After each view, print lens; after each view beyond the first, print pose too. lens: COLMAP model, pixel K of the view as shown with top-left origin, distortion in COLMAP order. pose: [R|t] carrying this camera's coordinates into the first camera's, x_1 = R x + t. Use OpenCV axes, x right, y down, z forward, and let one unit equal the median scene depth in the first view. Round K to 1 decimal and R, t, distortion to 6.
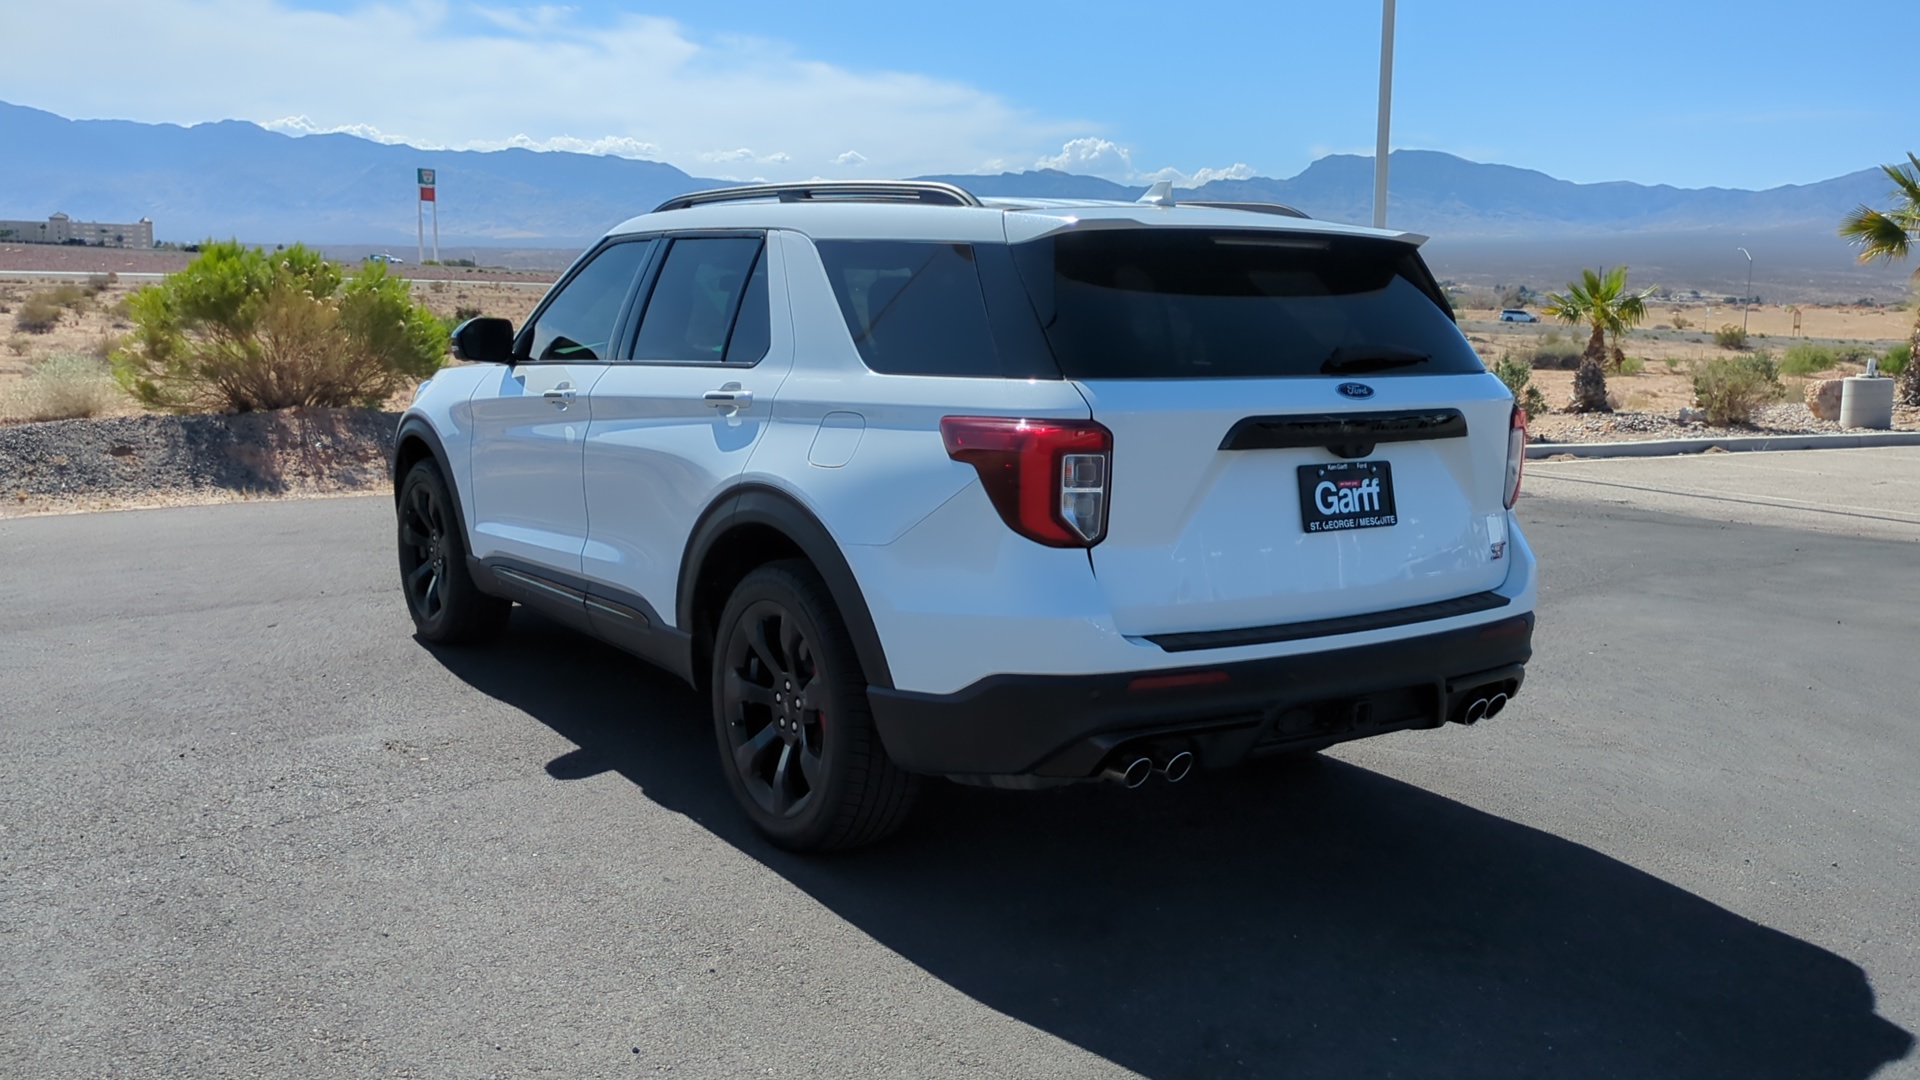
lens RADIAL K [[1648.9, 0, 975.7], [0, 1648.9, 541.1], [0, 0, 1]] dist [0.074658, -0.098135]
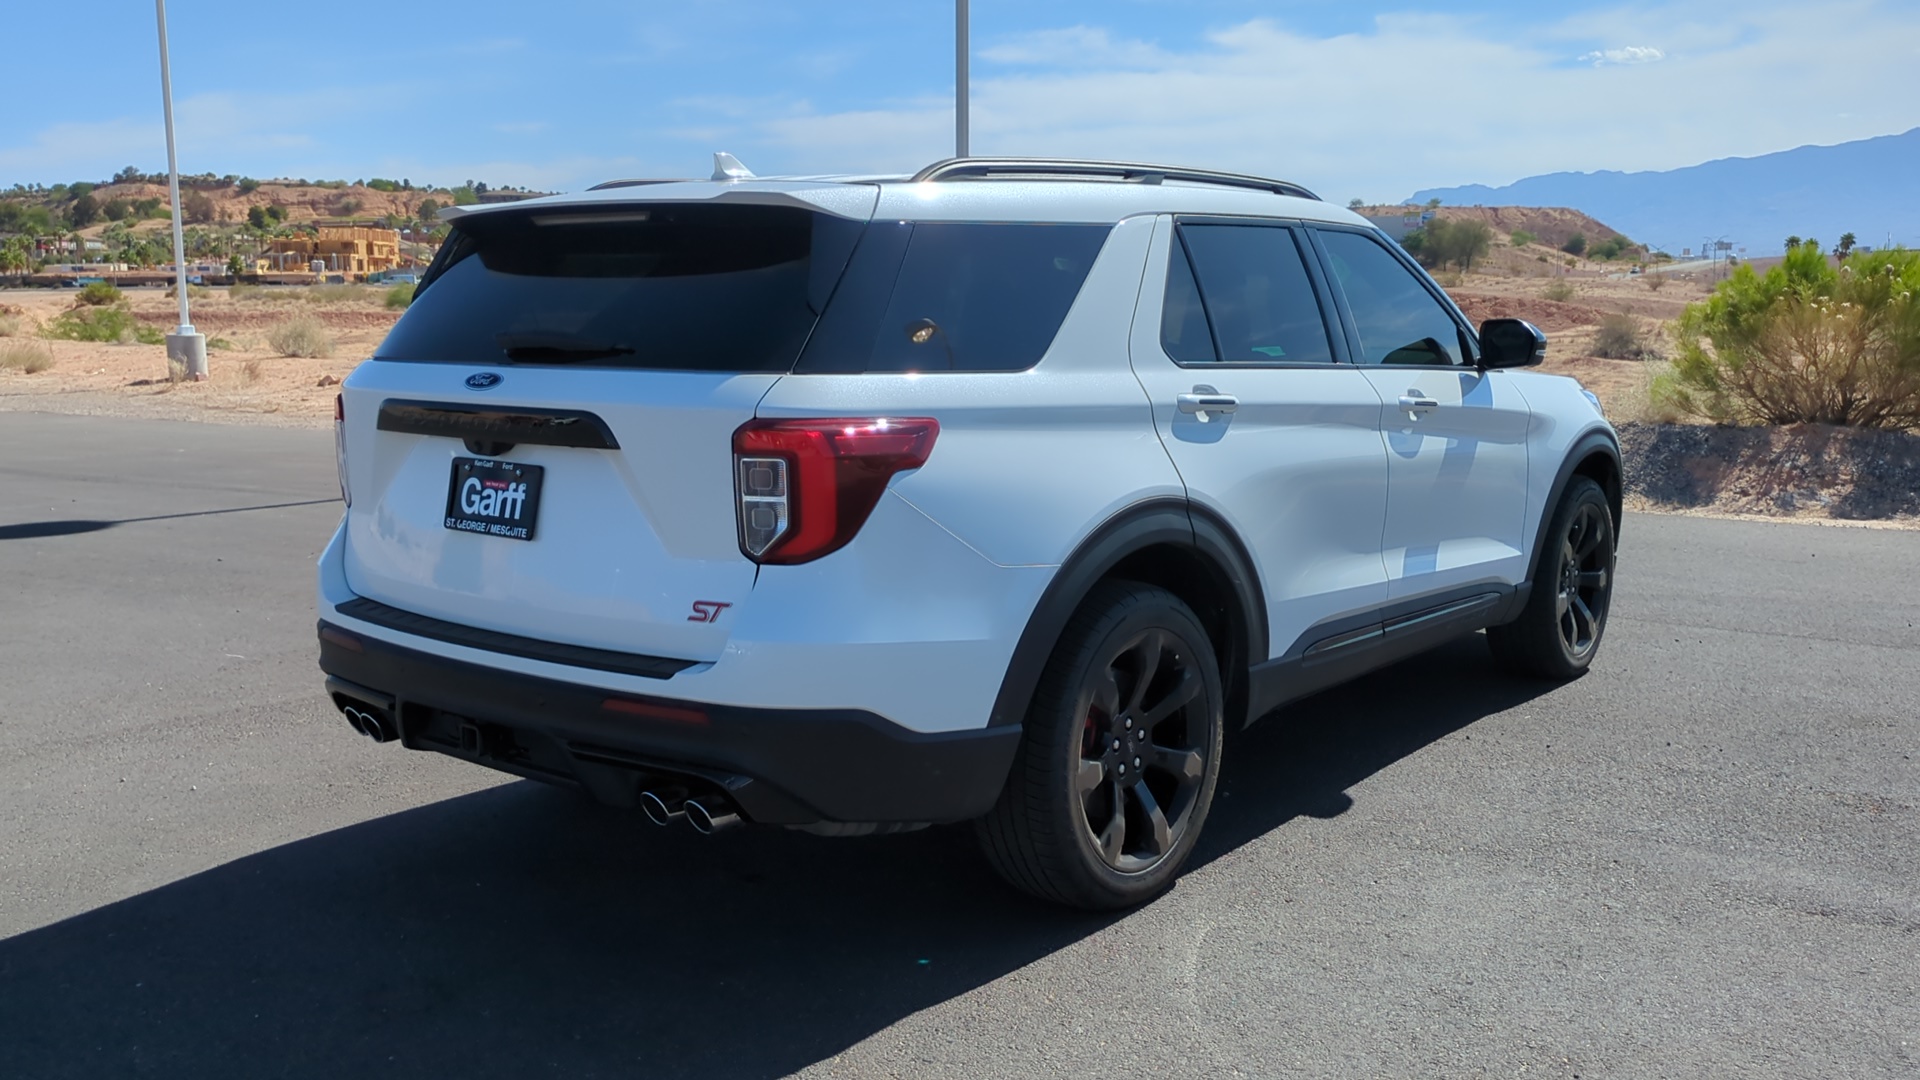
lens RADIAL K [[1648.9, 0, 975.7], [0, 1648.9, 541.1], [0, 0, 1]] dist [0.074658, -0.098135]
pose [[0.284107, 0.121707, -0.951037, 1.157566], [-0.132690, 0.987357, 0.086715, -0.116827], [0.949566, 0.101557, 0.296664, 0.981993]]
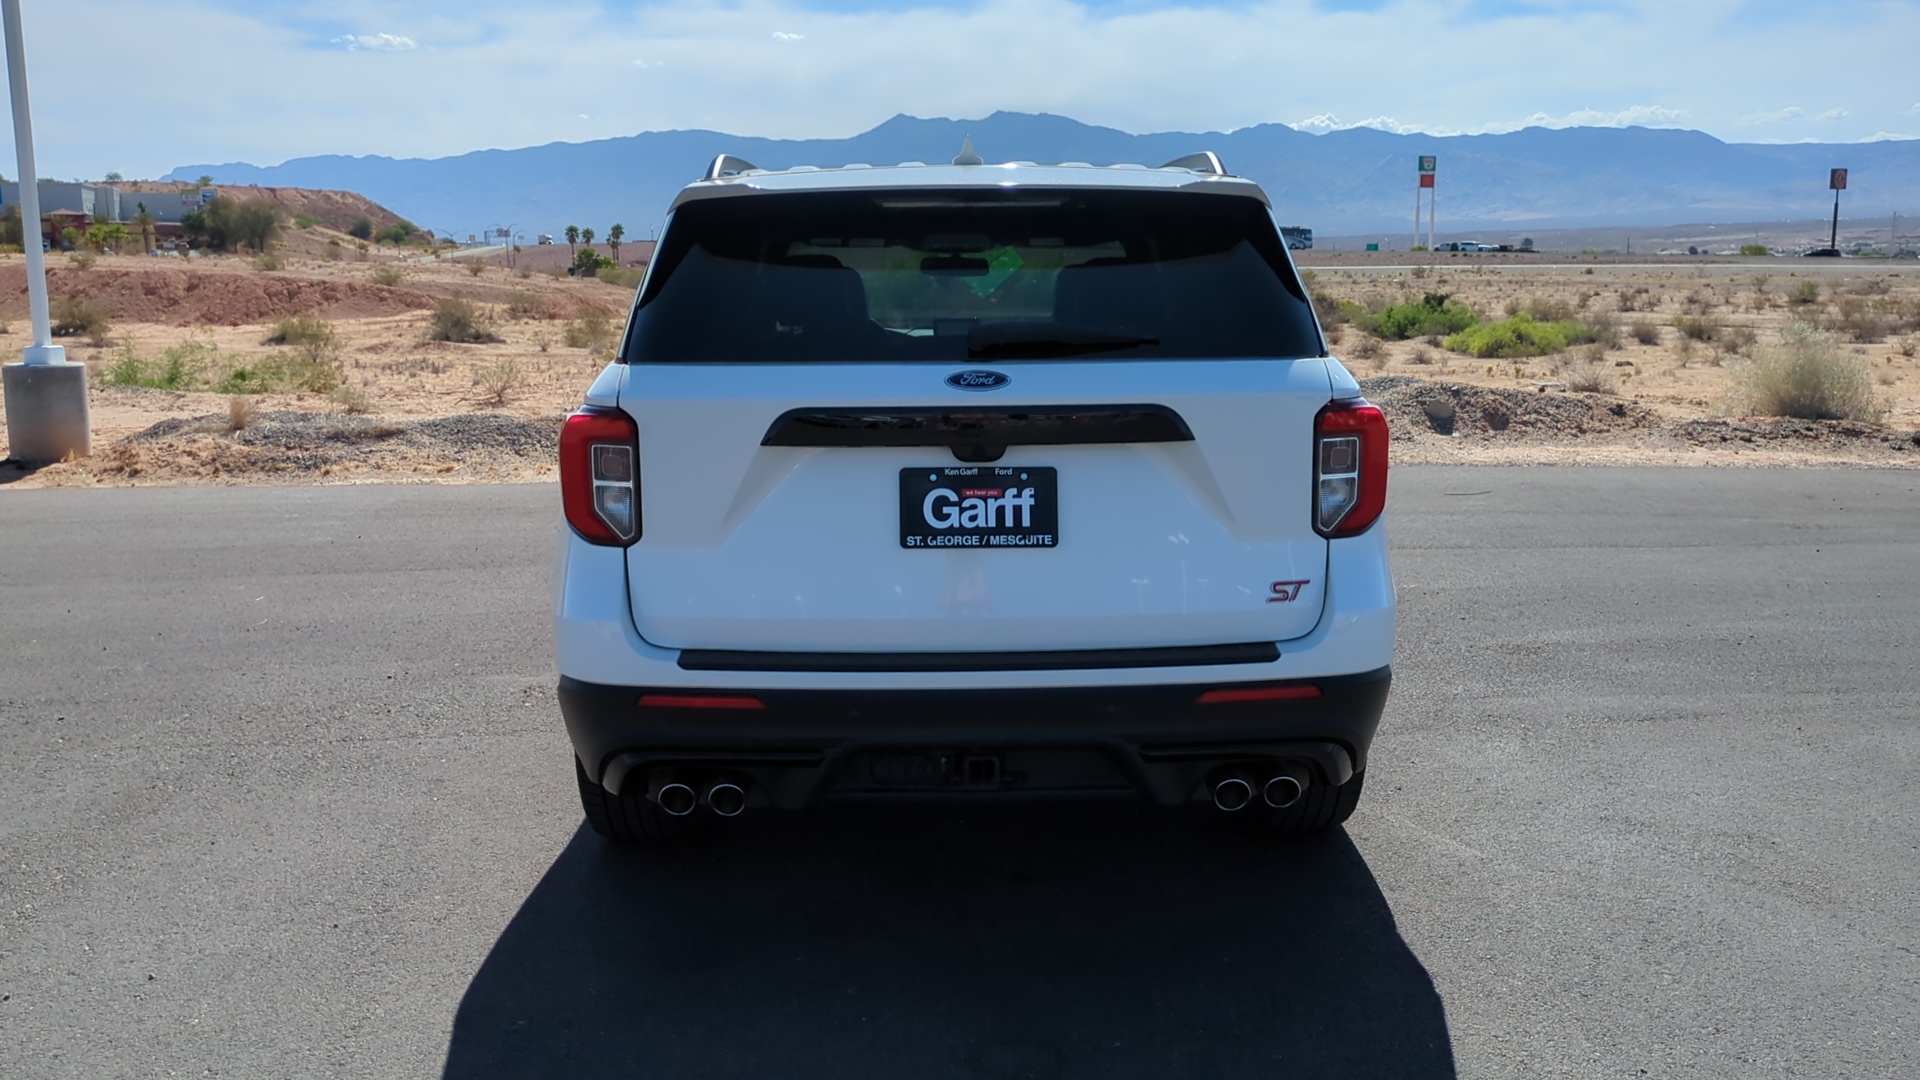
lens RADIAL K [[1648.9, 0, 975.7], [0, 1648.9, 541.1], [0, 0, 1]] dist [0.074658, -0.098135]
pose [[0.833163, 0.064128, -0.549296, 0.675778], [-0.059047, 0.997892, 0.026938, -0.032567], [0.549866, 0.009990, 0.835193, 0.310322]]
